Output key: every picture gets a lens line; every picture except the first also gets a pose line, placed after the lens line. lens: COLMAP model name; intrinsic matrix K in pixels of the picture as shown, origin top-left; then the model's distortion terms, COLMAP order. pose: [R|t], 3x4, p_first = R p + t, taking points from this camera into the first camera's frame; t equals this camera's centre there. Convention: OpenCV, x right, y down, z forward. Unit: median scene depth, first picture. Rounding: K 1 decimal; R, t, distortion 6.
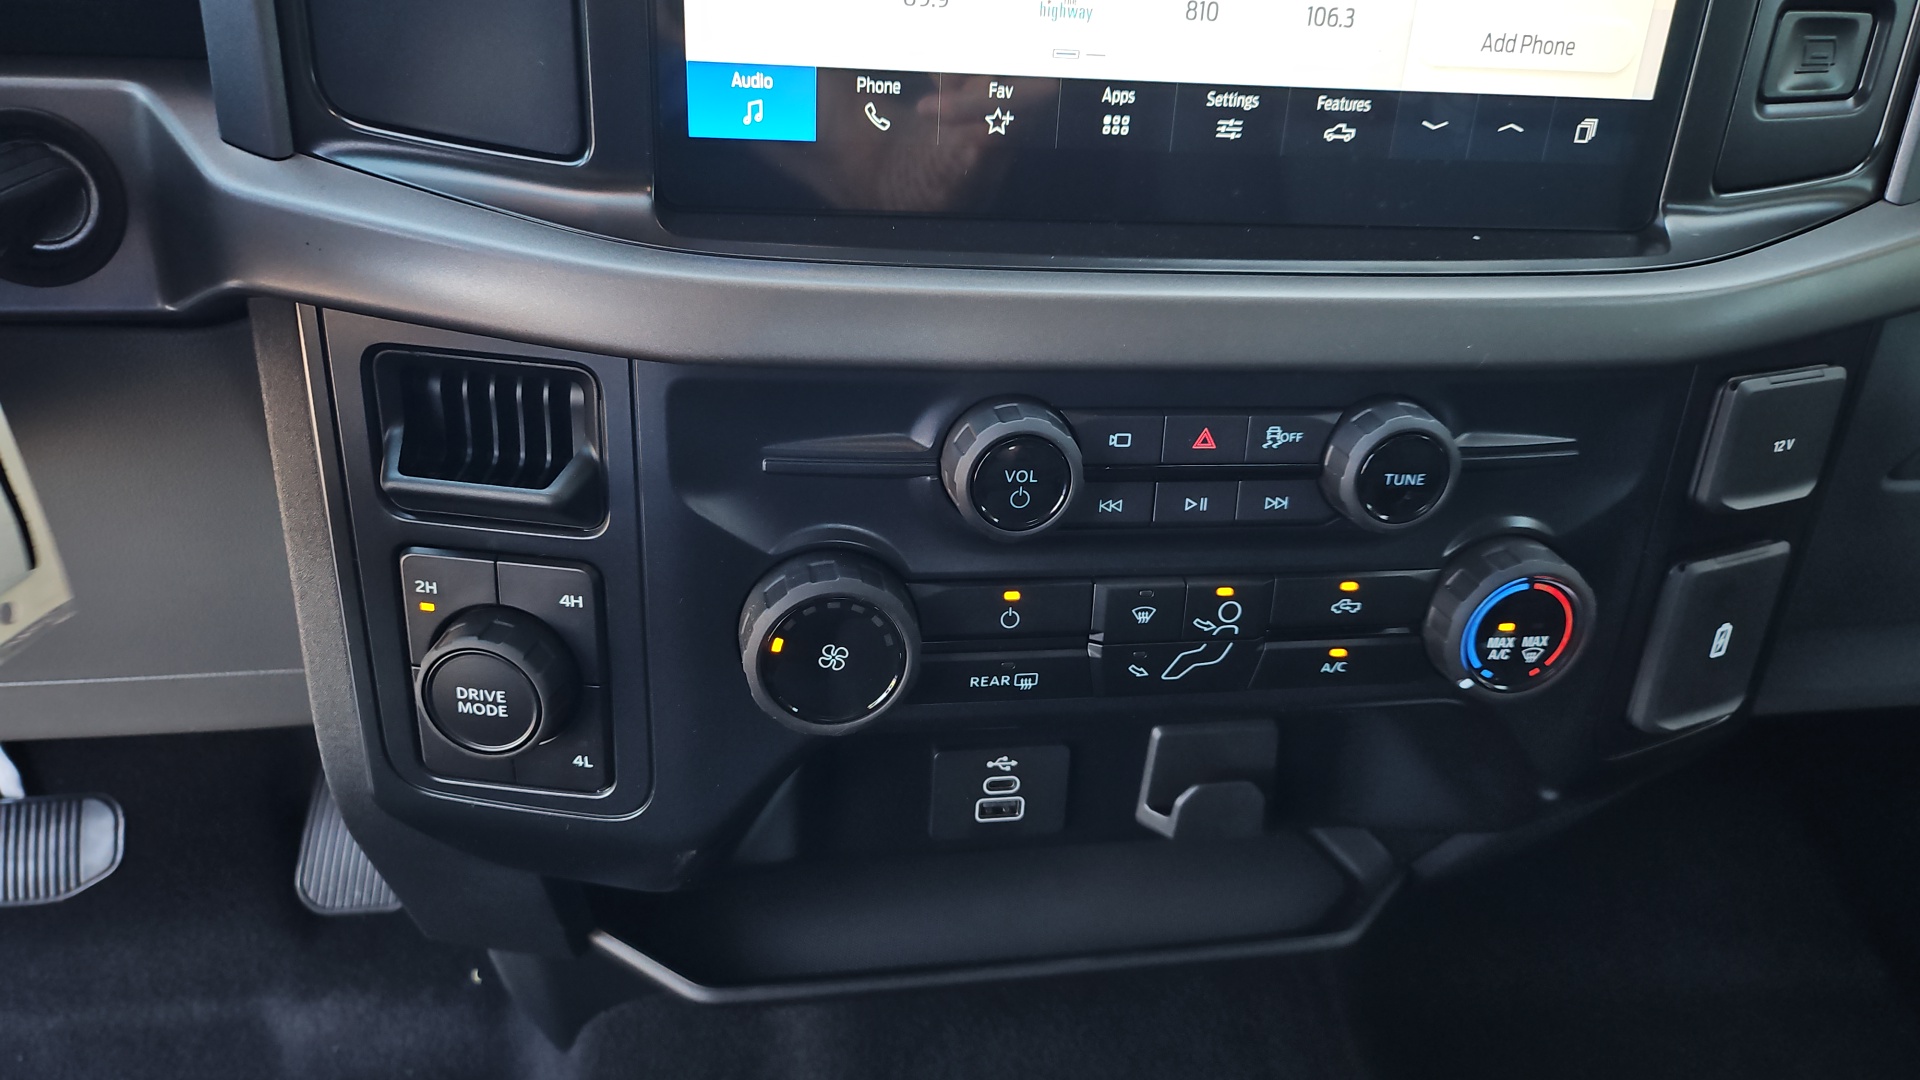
lens RADIAL K [[1351.1, 0, 975.4], [0, 1351.1, 549.6], [0, 0, 1]] dist [0.028462, -0.044800]
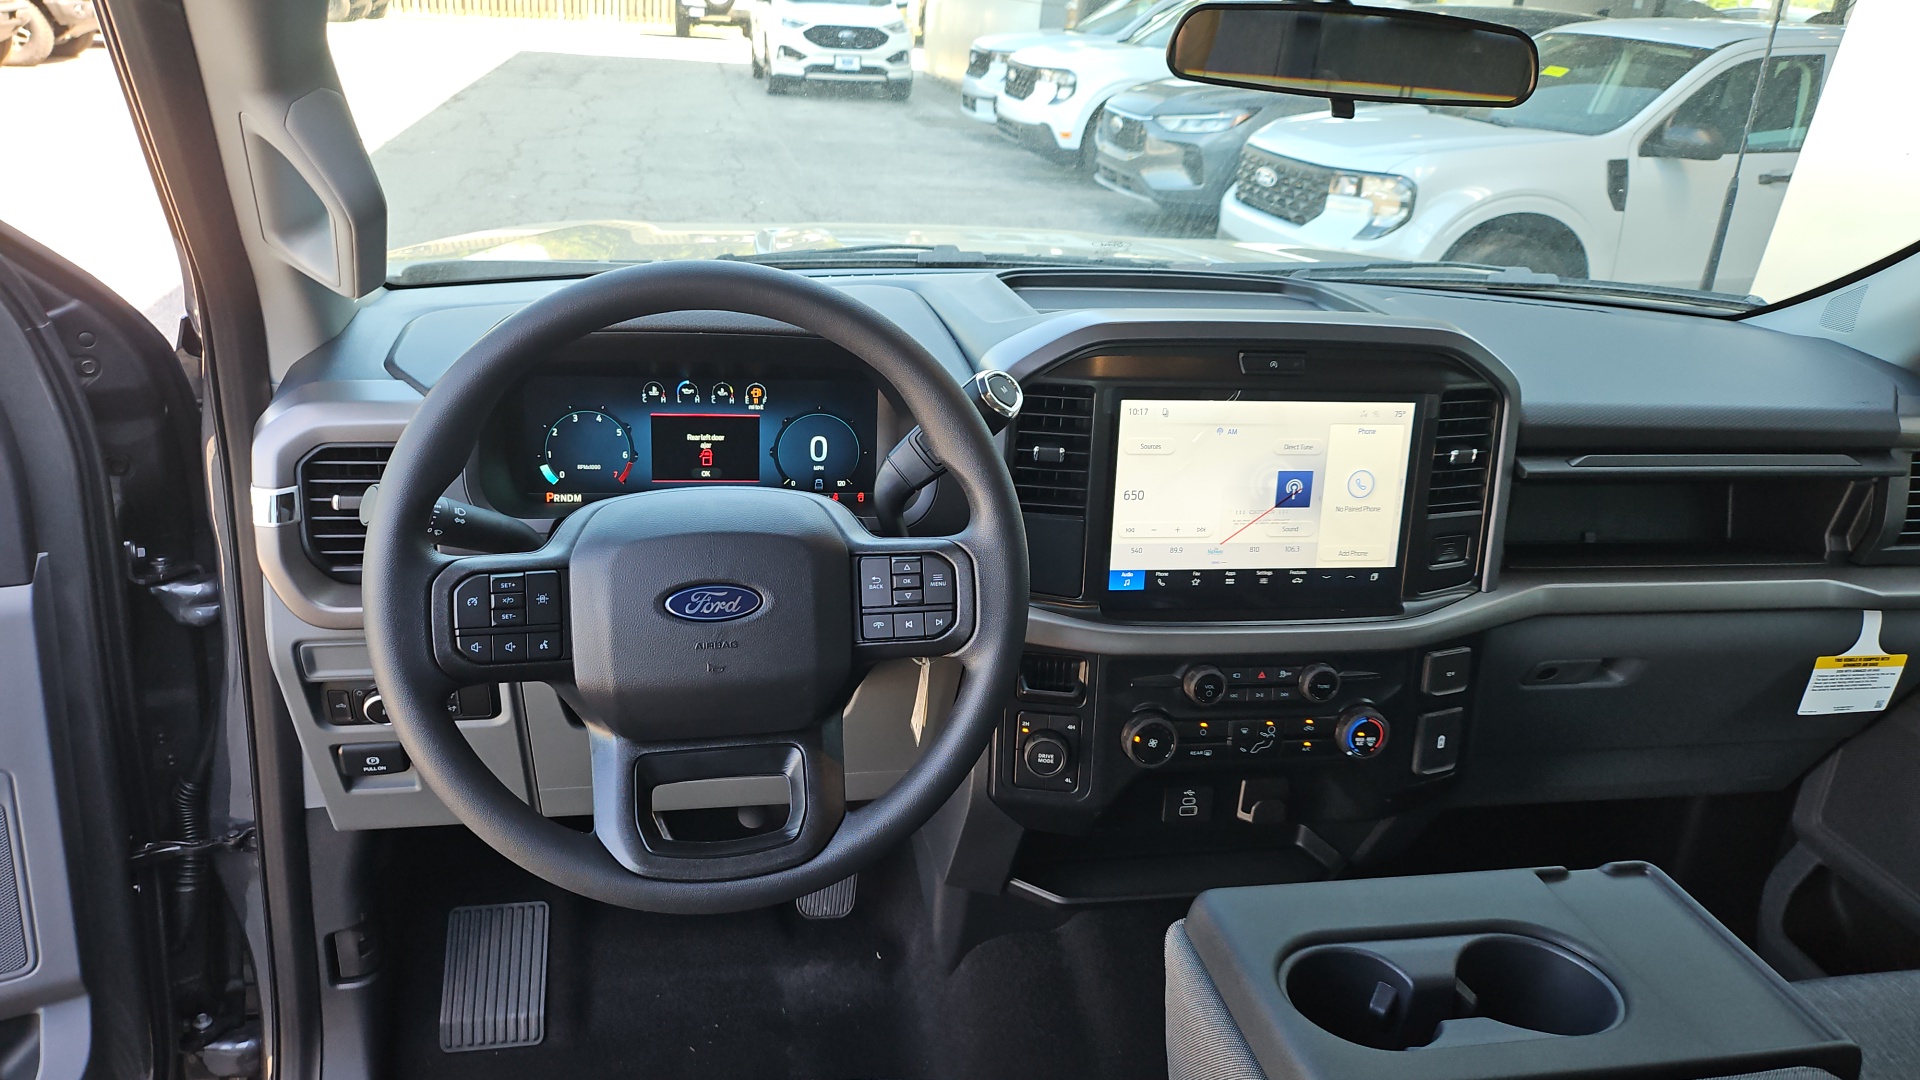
lens RADIAL K [[1351.1, 0, 963.8], [0, 1351.1, 541.6], [0, 0, 1]] dist [0.028462, -0.044800]
pose [[0.999876, -0.015731, -0.000964, -0.508798], [0.015344, 0.985606, -0.168358, 0.131374], [0.003599, 0.168323, 0.985725, -2.143089]]
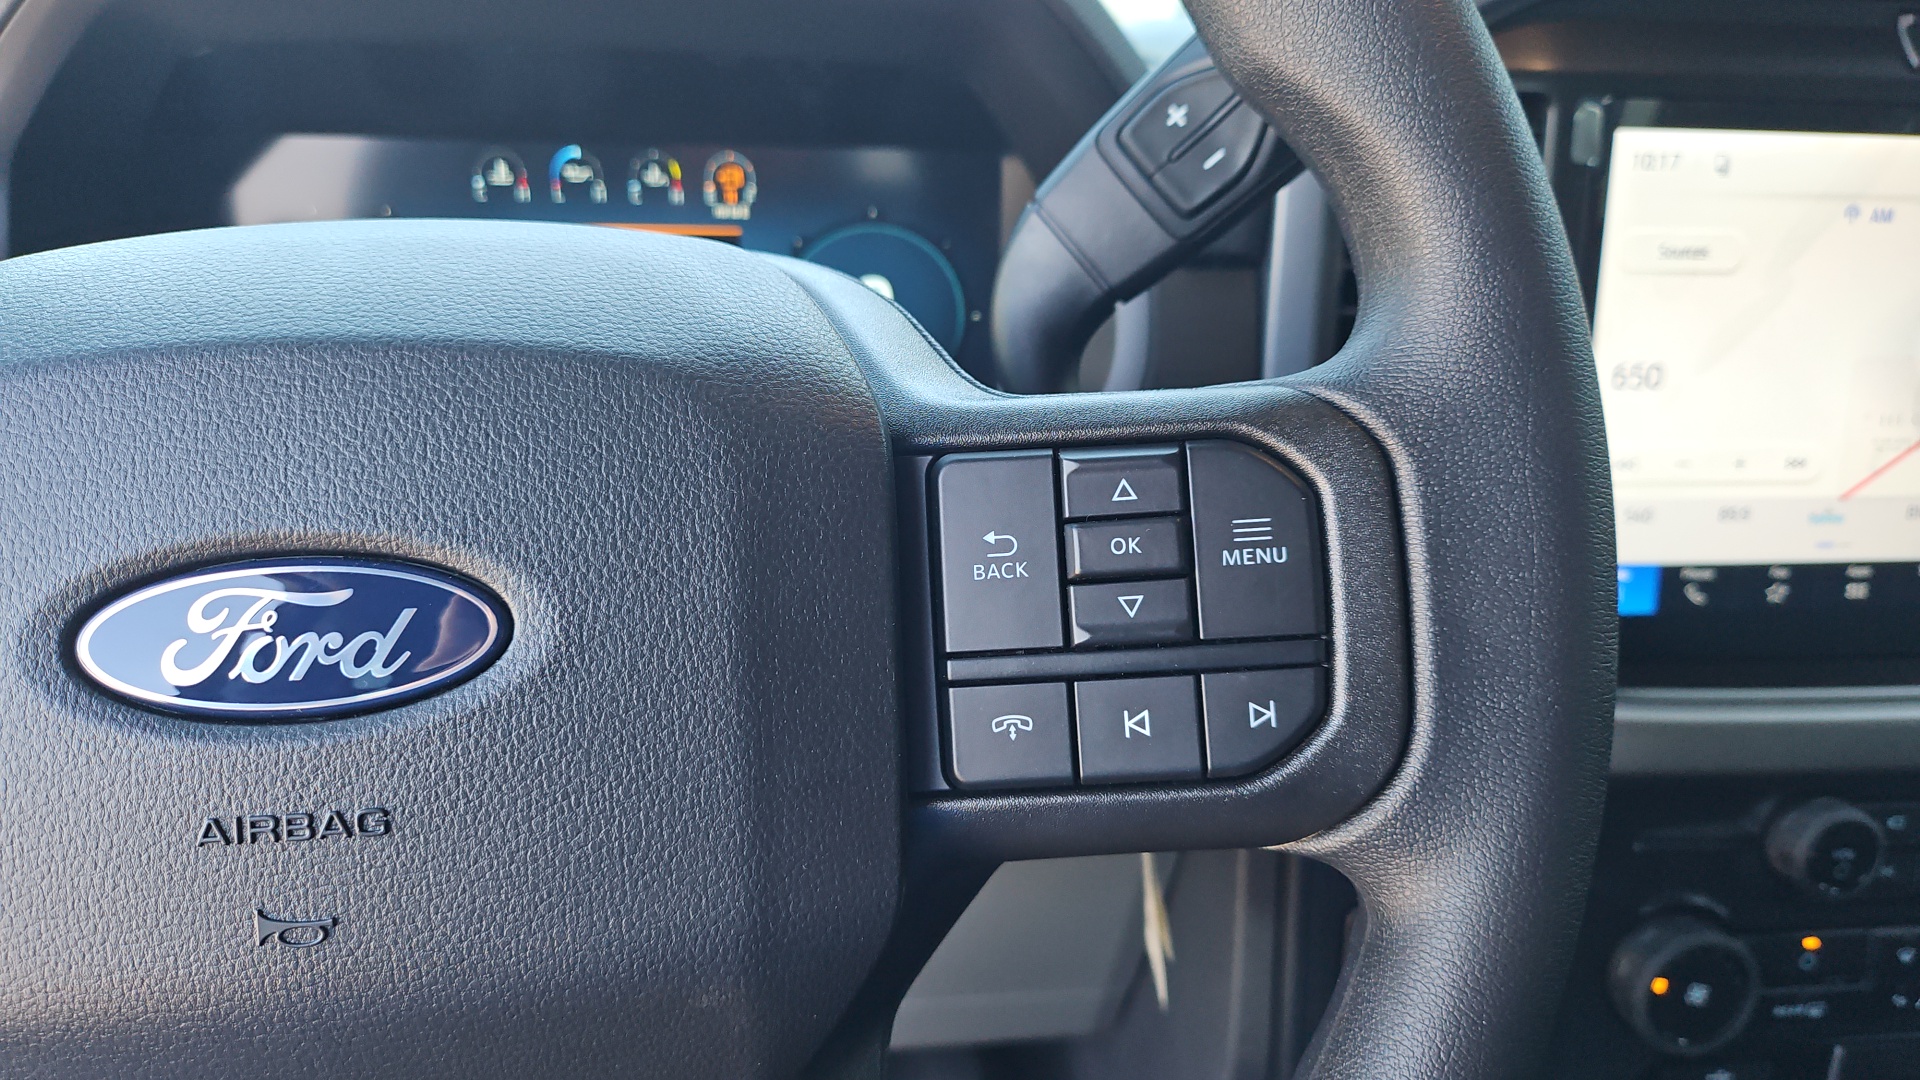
lens RADIAL K [[1351.1, 0, 970.2], [0, 1351.1, 542.5], [0, 0, 1]] dist [0.028462, -0.044800]
pose [[0.995312, -0.029540, -0.092099, -0.621559], [0.009804, 0.978128, -0.207771, -0.076570], [0.096222, 0.205894, 0.973832, -0.416567]]
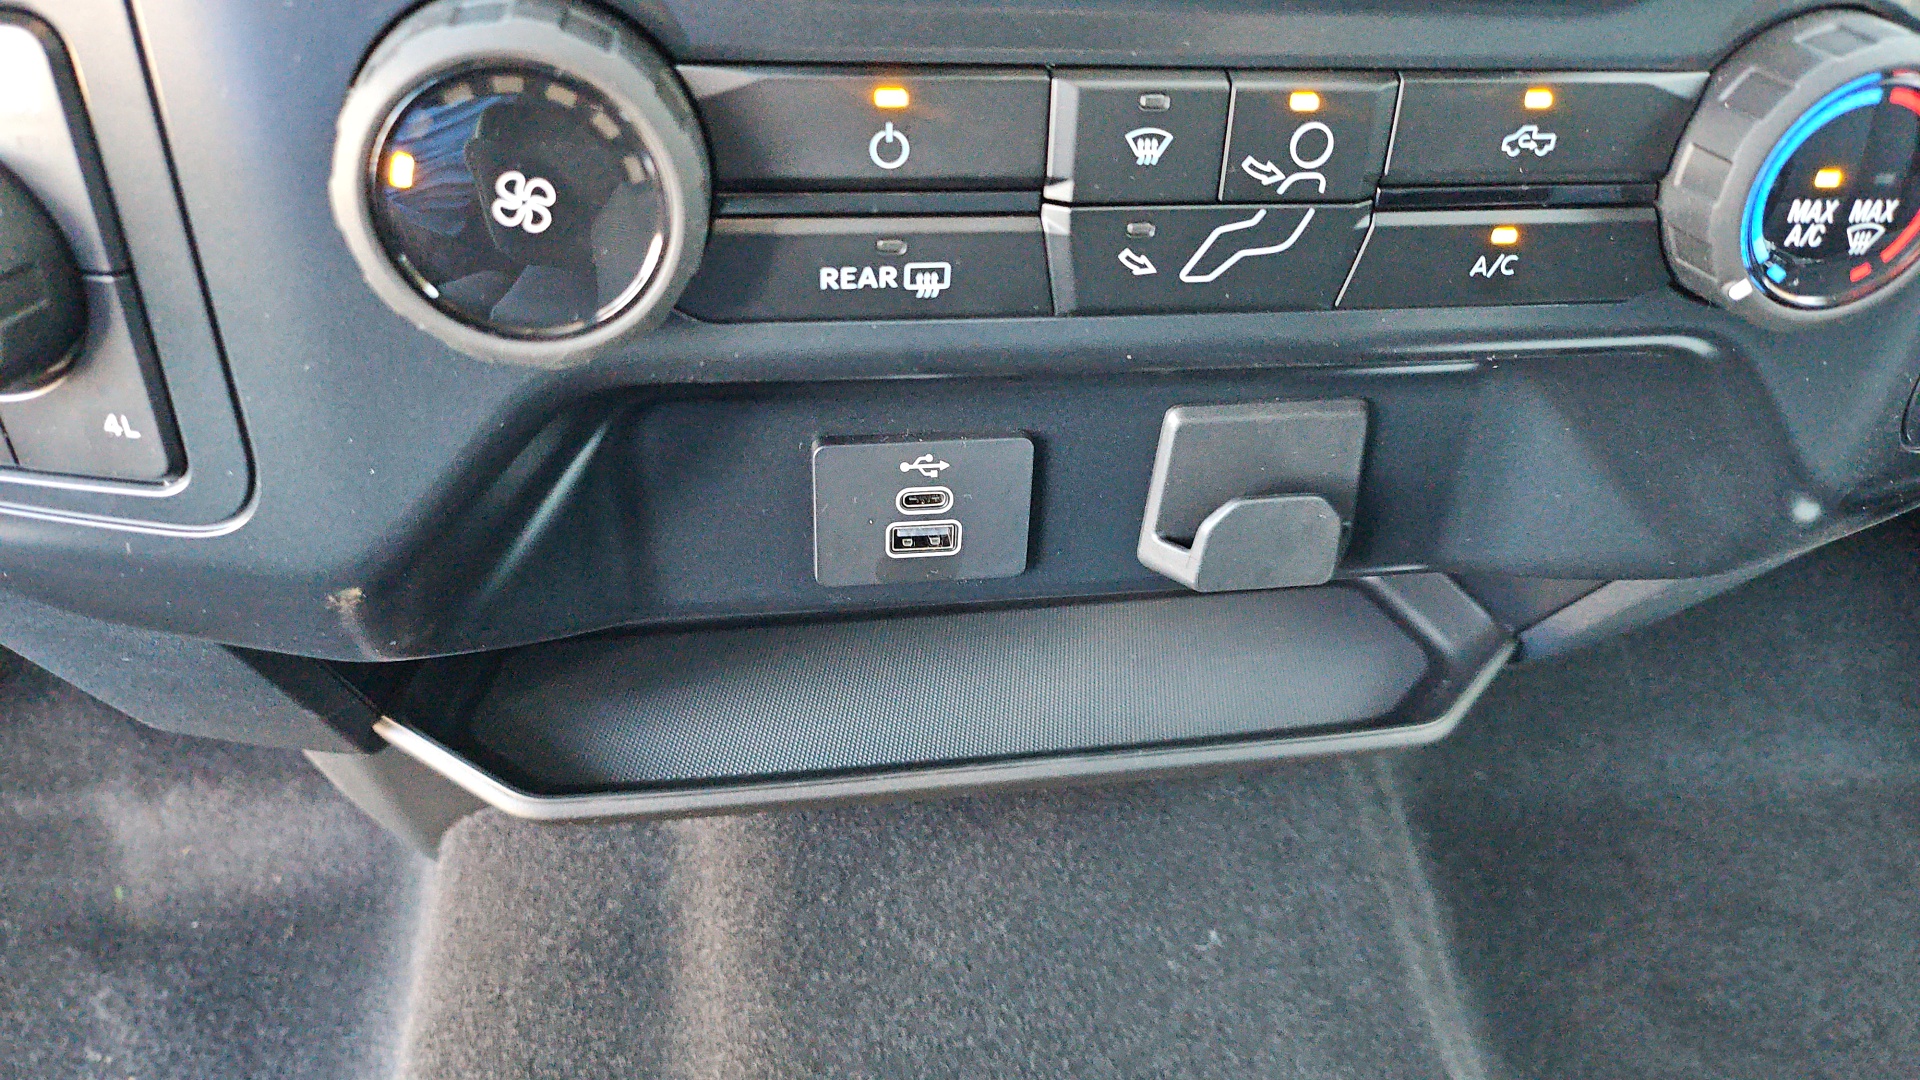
lens RADIAL K [[1351.1, 0, 972.8], [0, 1351.1, 542.4], [0, 0, 1]] dist [0.028462, -0.044800]
pose [[0.999749, 0.000194, -0.022397, 0.066821], [0.003127, 0.988961, 0.148146, 0.119651], [0.022178, -0.148179, 0.988712, 0.446339]]
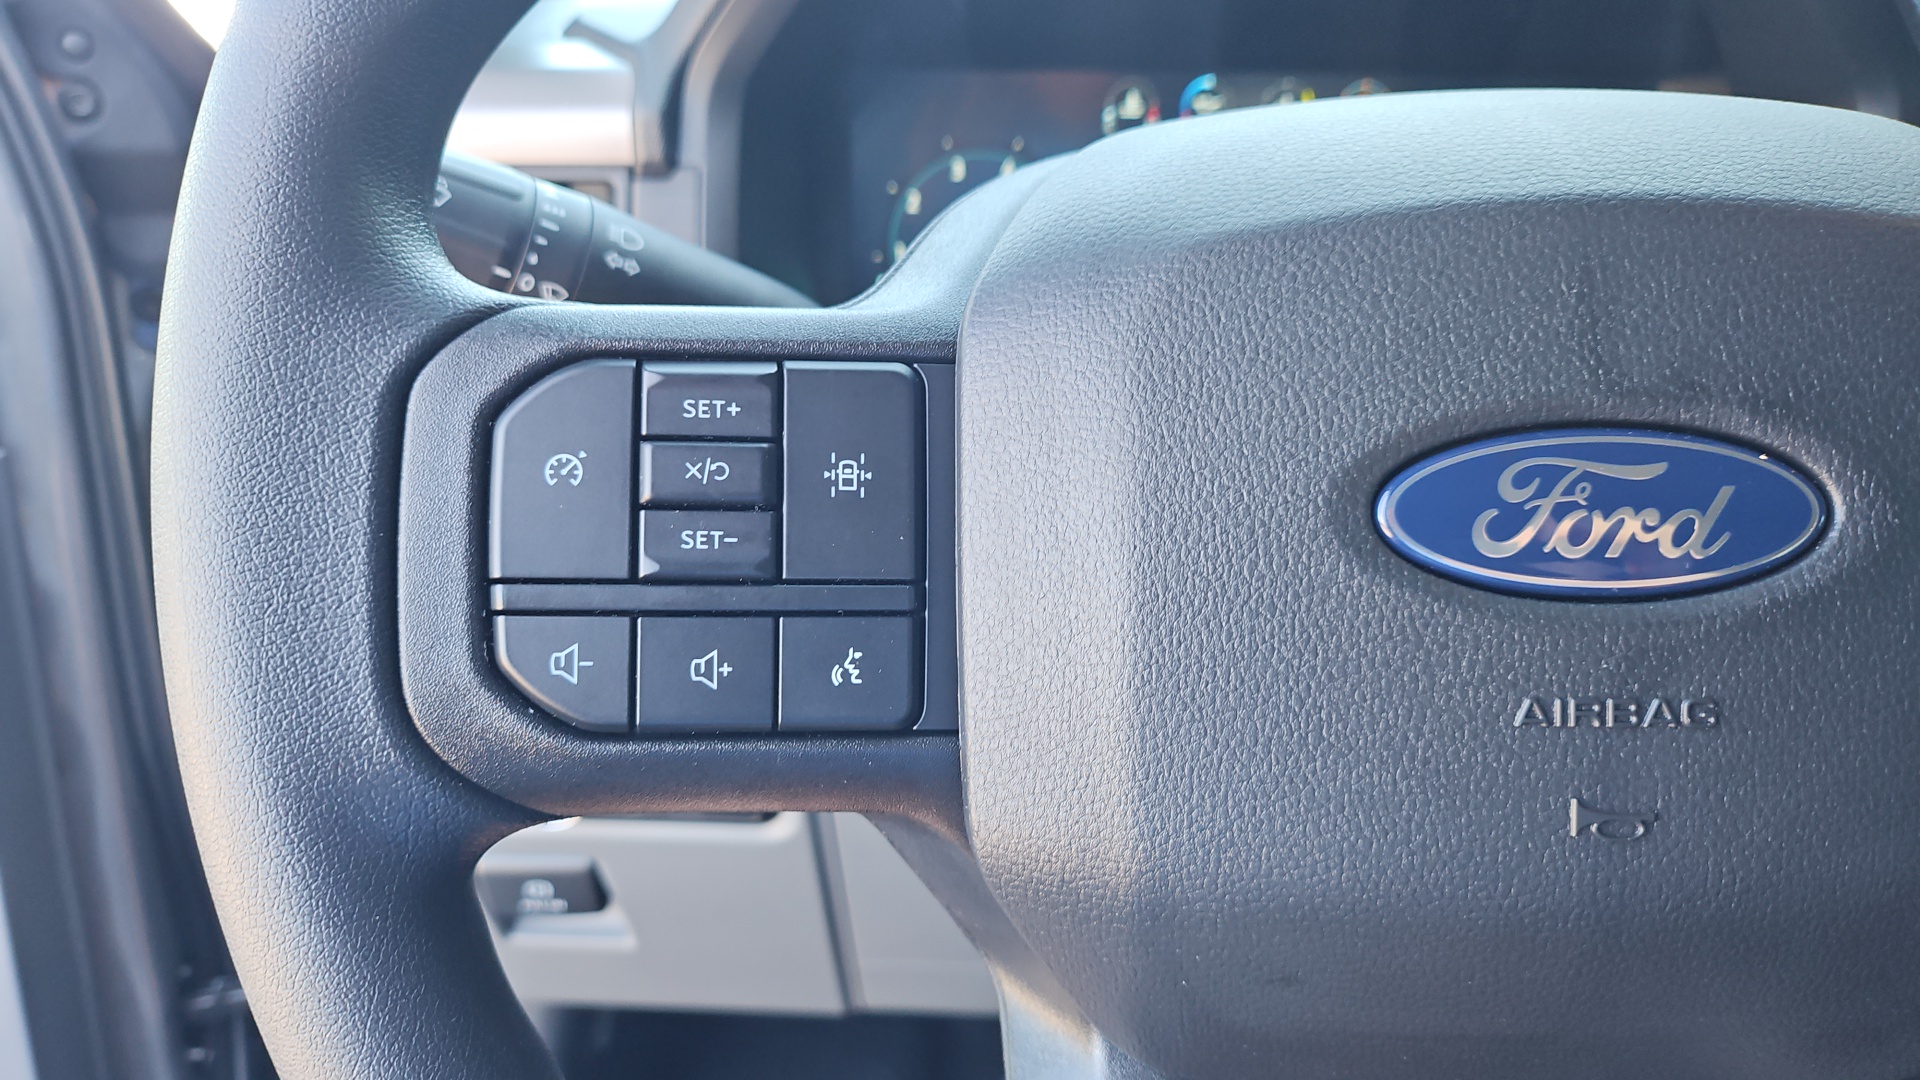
lens RADIAL K [[1351.1, 0, 960.1], [0, 1351.1, 541.5], [0, 0, 1]] dist [0.028462, -0.044800]
pose [[0.967944, 0.010002, -0.250967, -1.022849], [-0.059671, 0.979756, -0.191093, -0.035202], [0.243975, 0.199943, 0.948946, -0.443391]]
